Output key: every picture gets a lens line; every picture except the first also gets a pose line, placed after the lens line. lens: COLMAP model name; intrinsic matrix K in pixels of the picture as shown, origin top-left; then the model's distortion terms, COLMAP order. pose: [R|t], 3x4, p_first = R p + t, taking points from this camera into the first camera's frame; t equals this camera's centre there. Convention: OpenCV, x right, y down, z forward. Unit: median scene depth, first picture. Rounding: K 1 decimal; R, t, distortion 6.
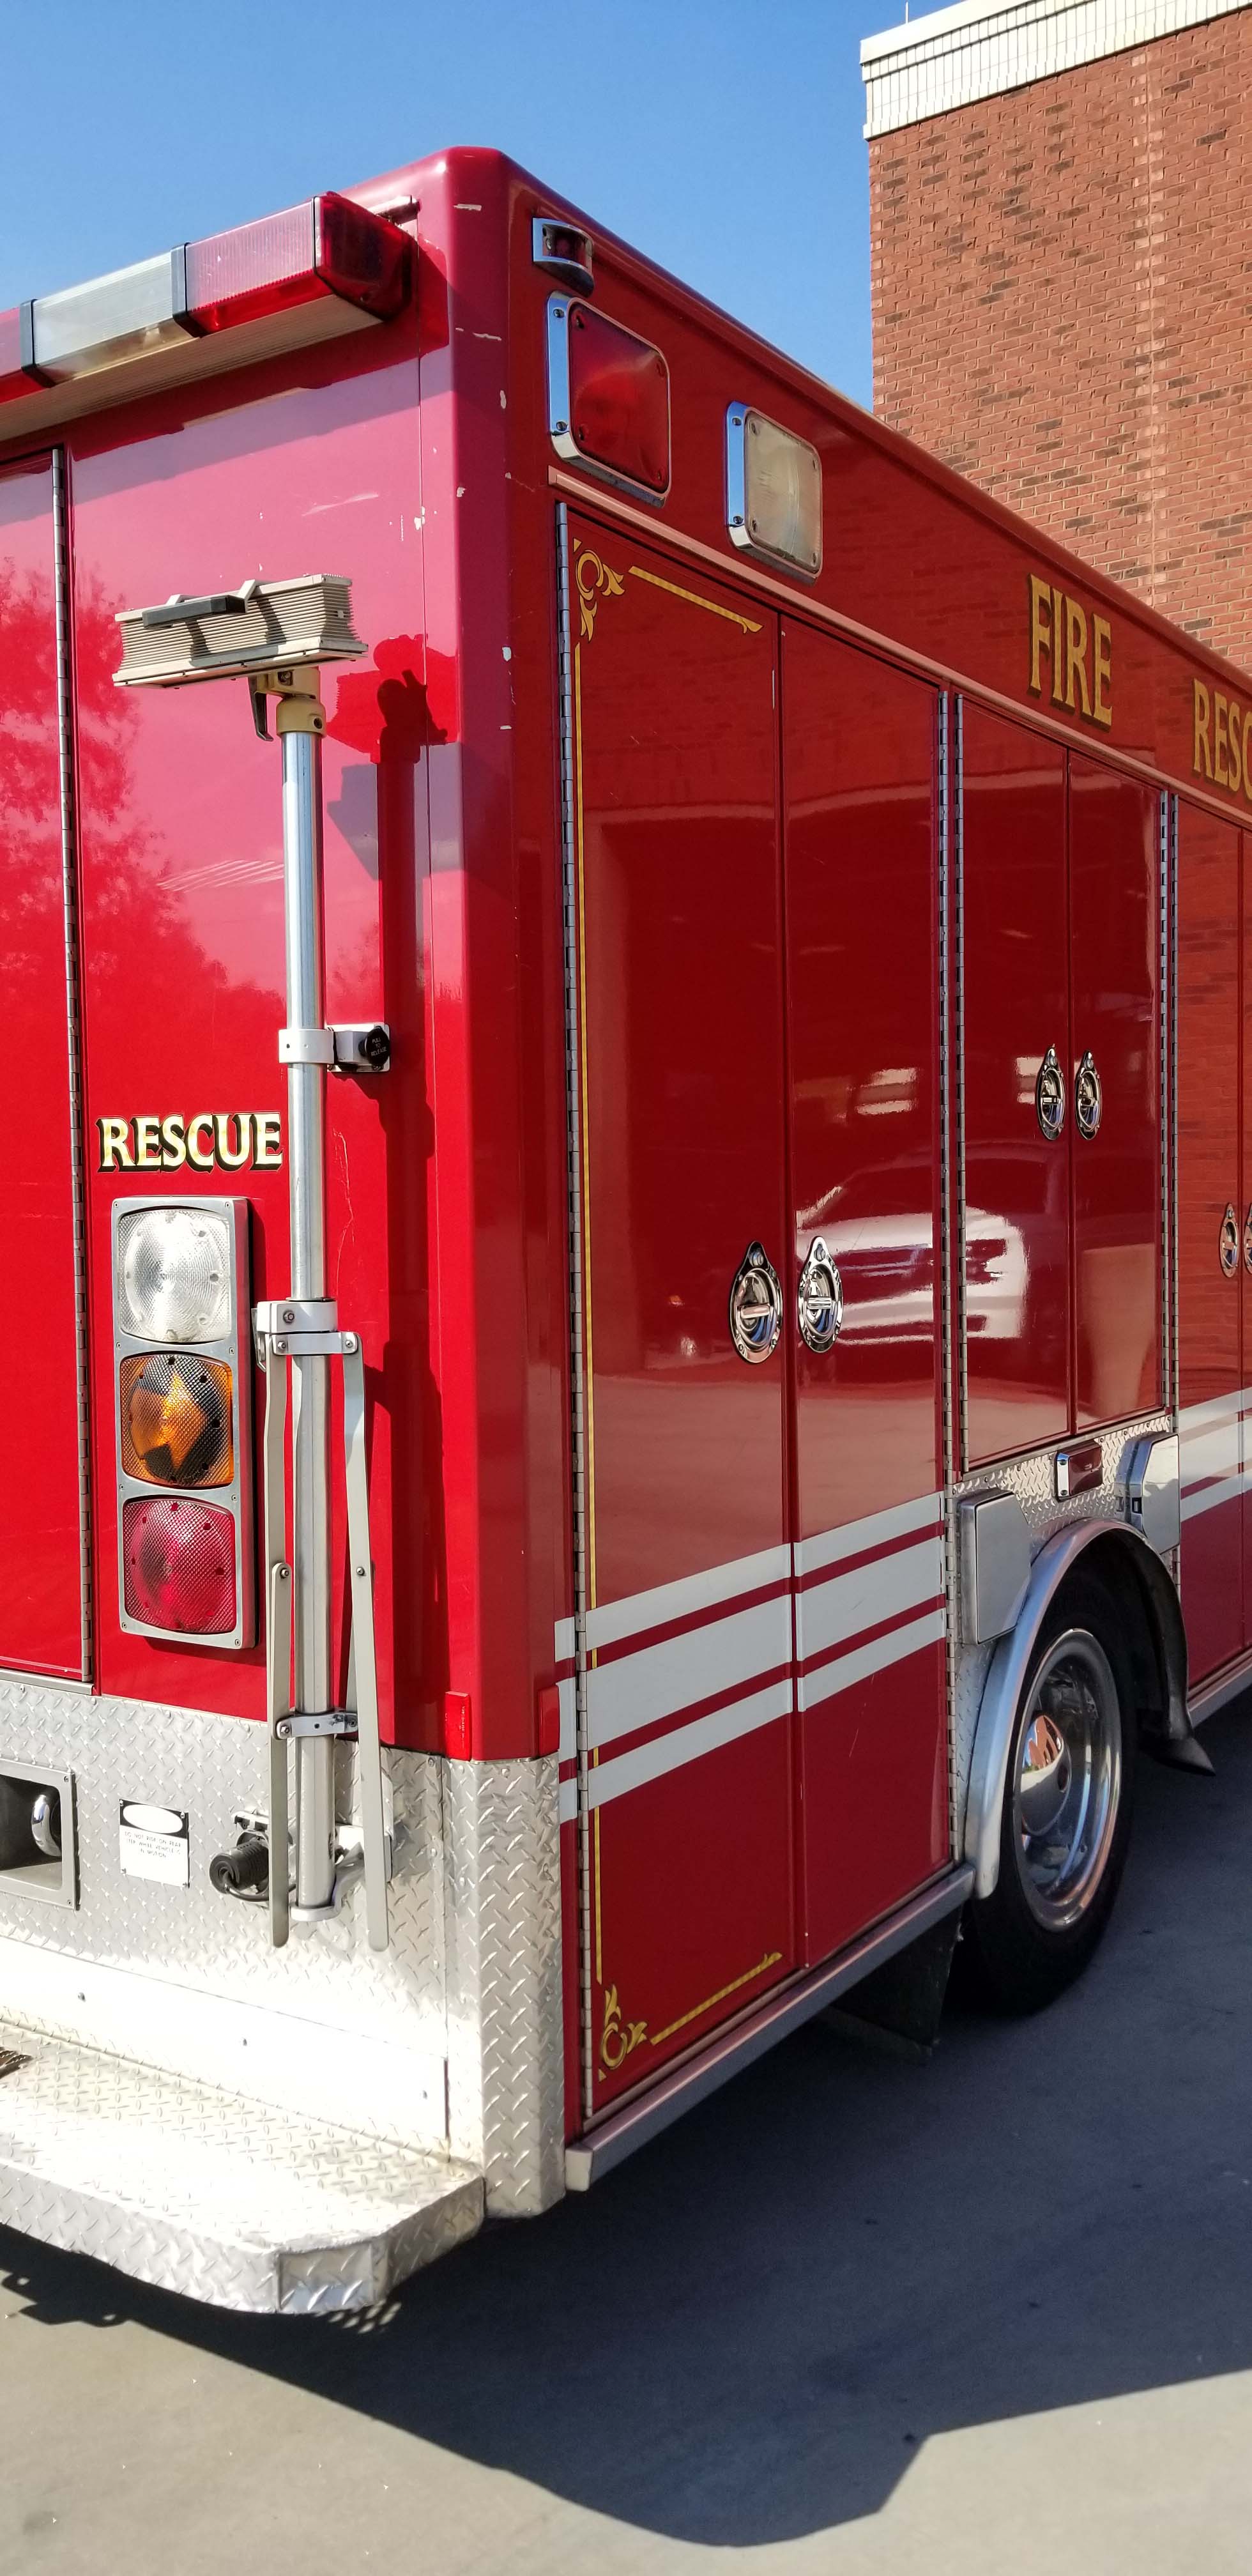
lens RADIAL K [[2033.3, 0, 661.5], [0, 2033.3, 1277.9], [0, 0, 1]] dist [0.079635, -0.141537]
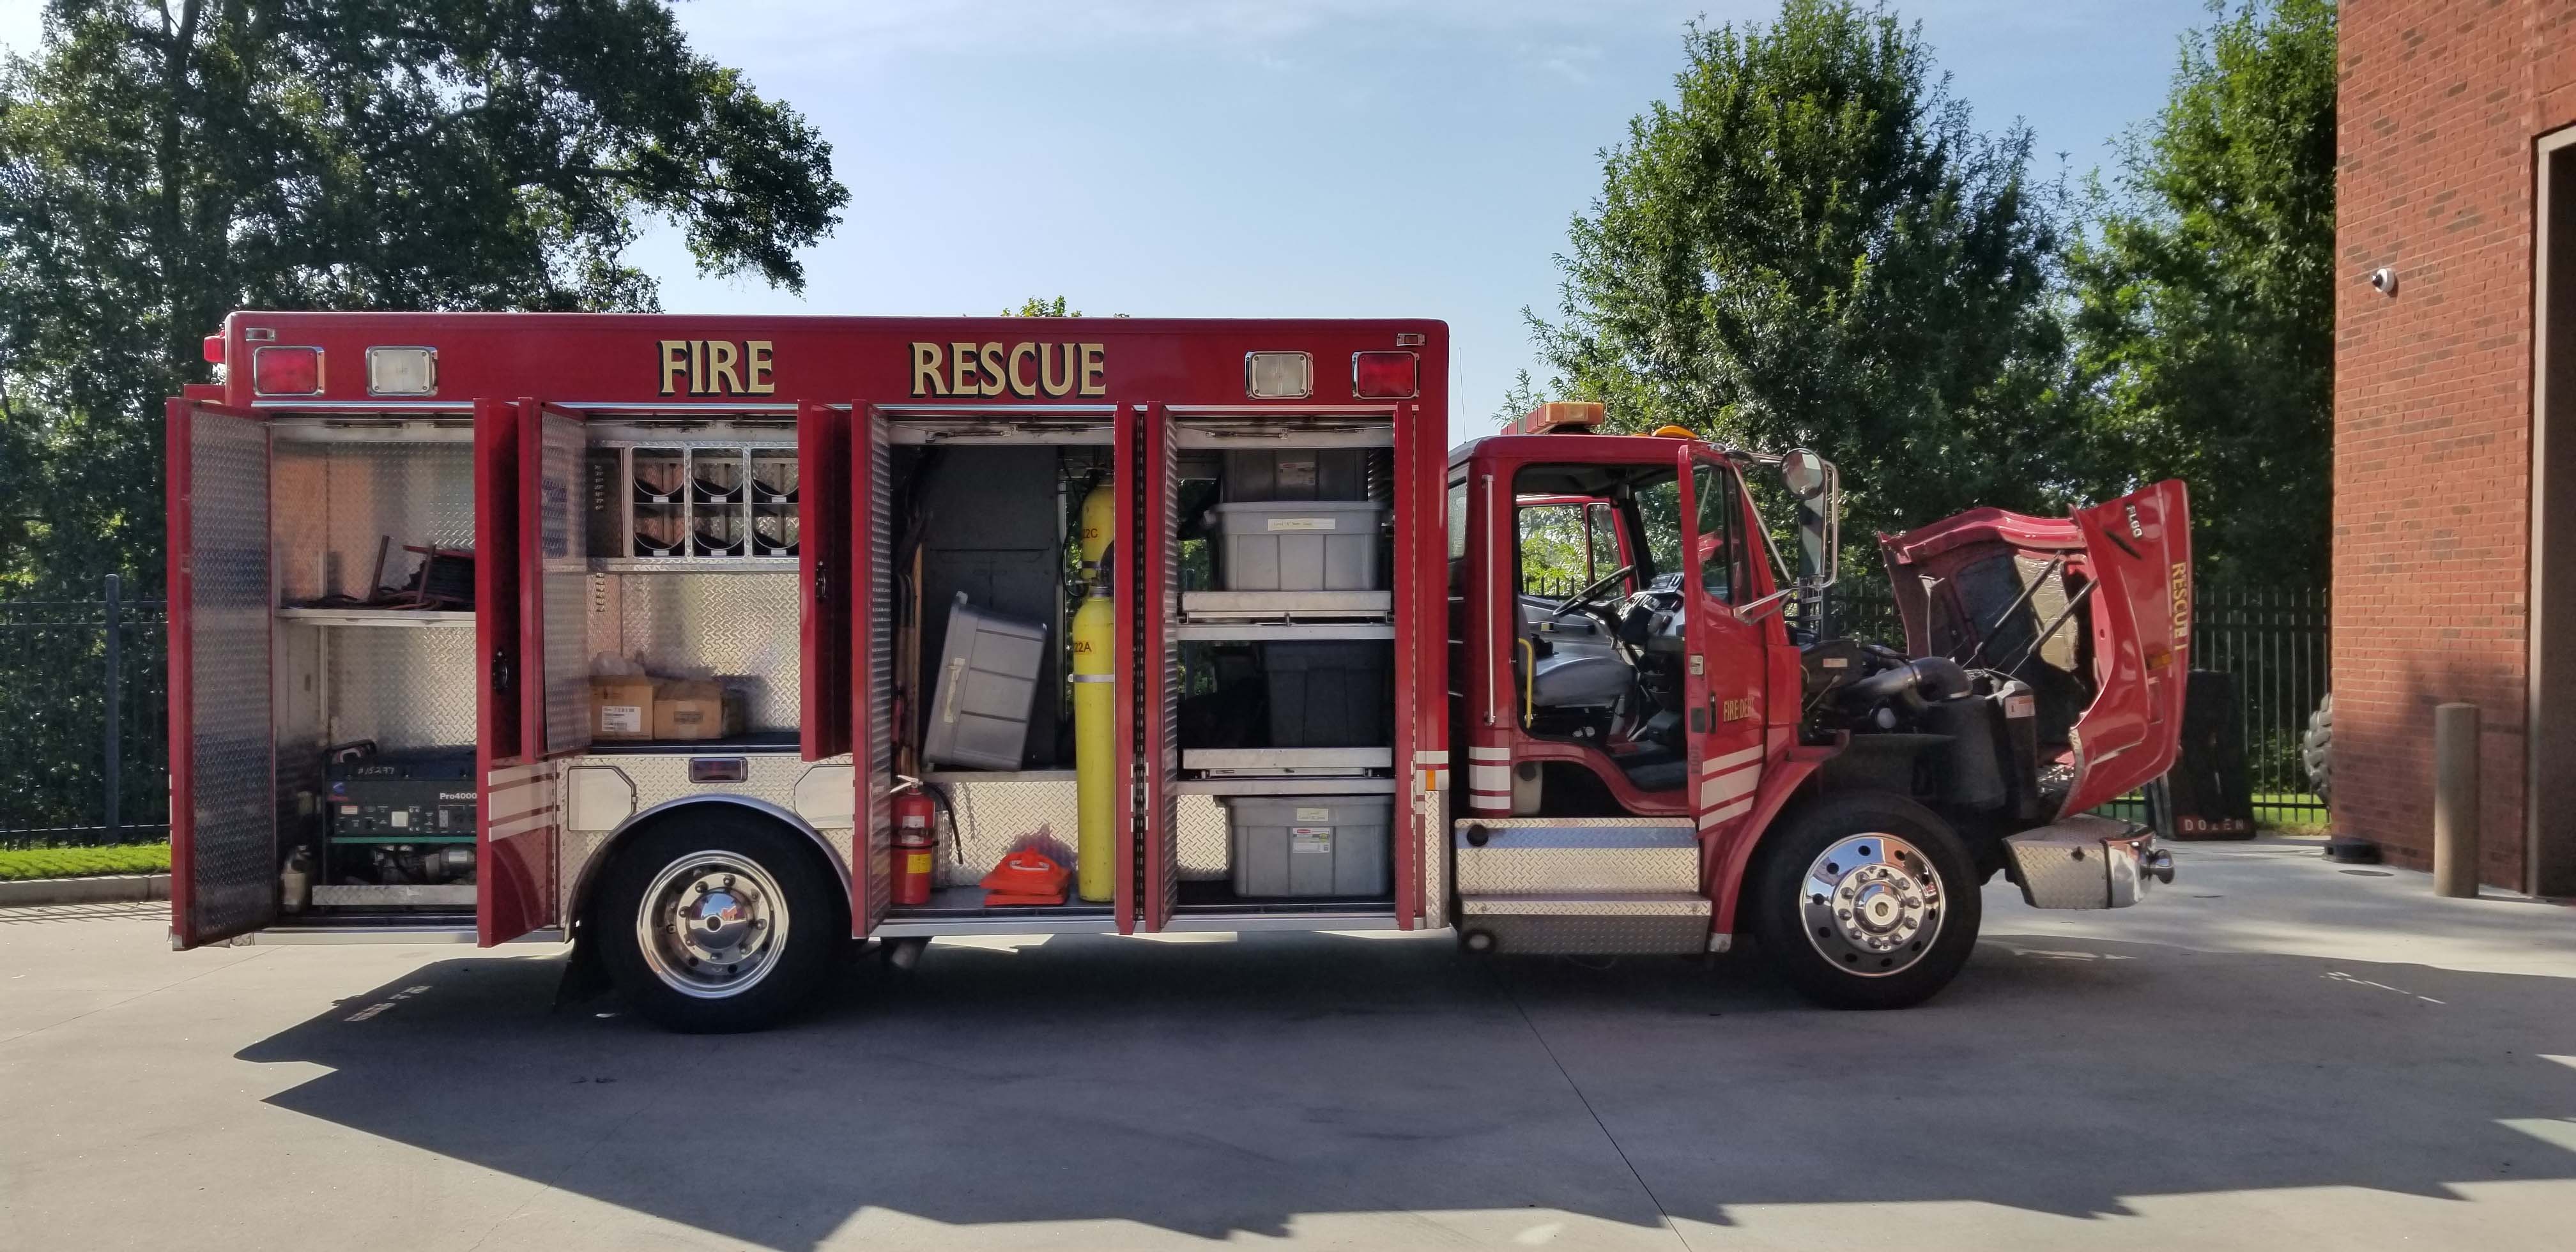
lens RADIAL K [[2015.4, 0, 1275.3], [0, 2015.4, 610.3], [0, 0, 1]] dist [0.107340, -0.152271]
pose [[0.568332, 0.020888, -0.822534, 3.139039], [-0.047659, 0.998835, -0.007566, -0.106486], [0.821418, 0.043501, 0.568666, 0.457756]]
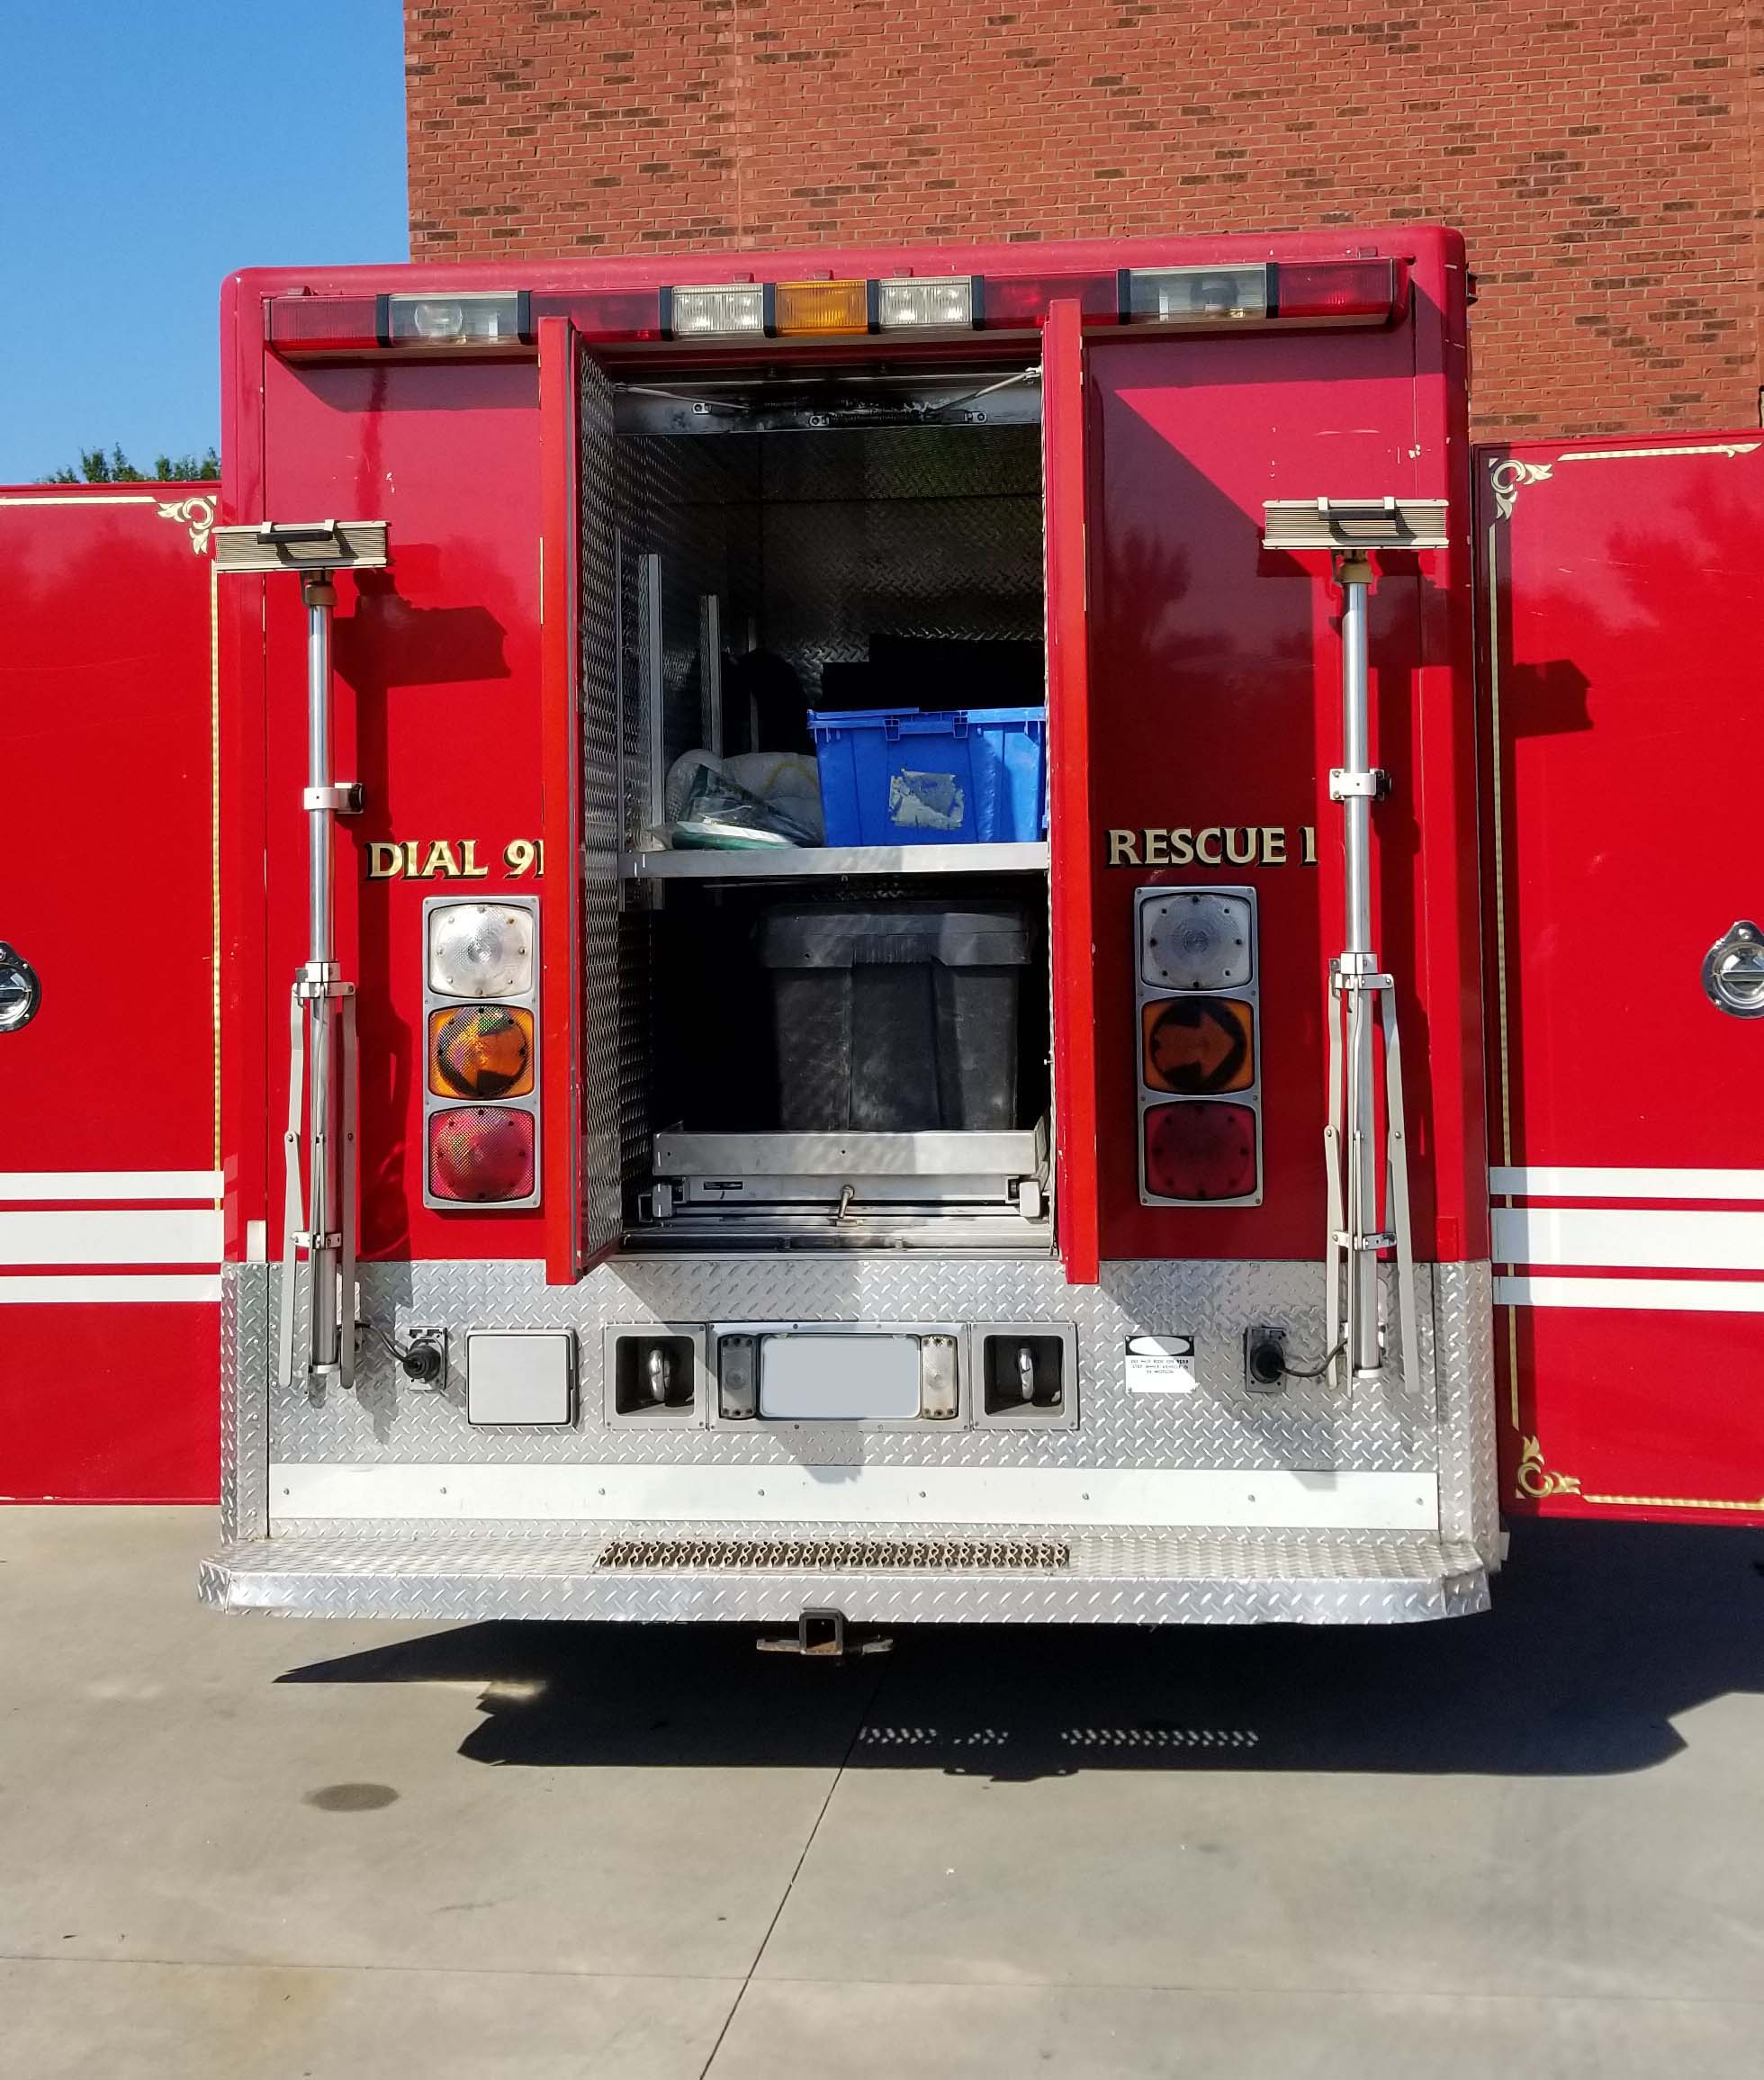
lens RADIAL K [[2815.7, 0, 893.4], [0, 2815.7, 776.7], [0, 0, 1]] dist [0.145662, -0.324317]
pose [[0.893310, 0.018477, 0.449060, -1.258706], [0.024111, 0.995746, -0.088935, 0.051703], [-0.448793, 0.090274, 0.889064, -0.623785]]
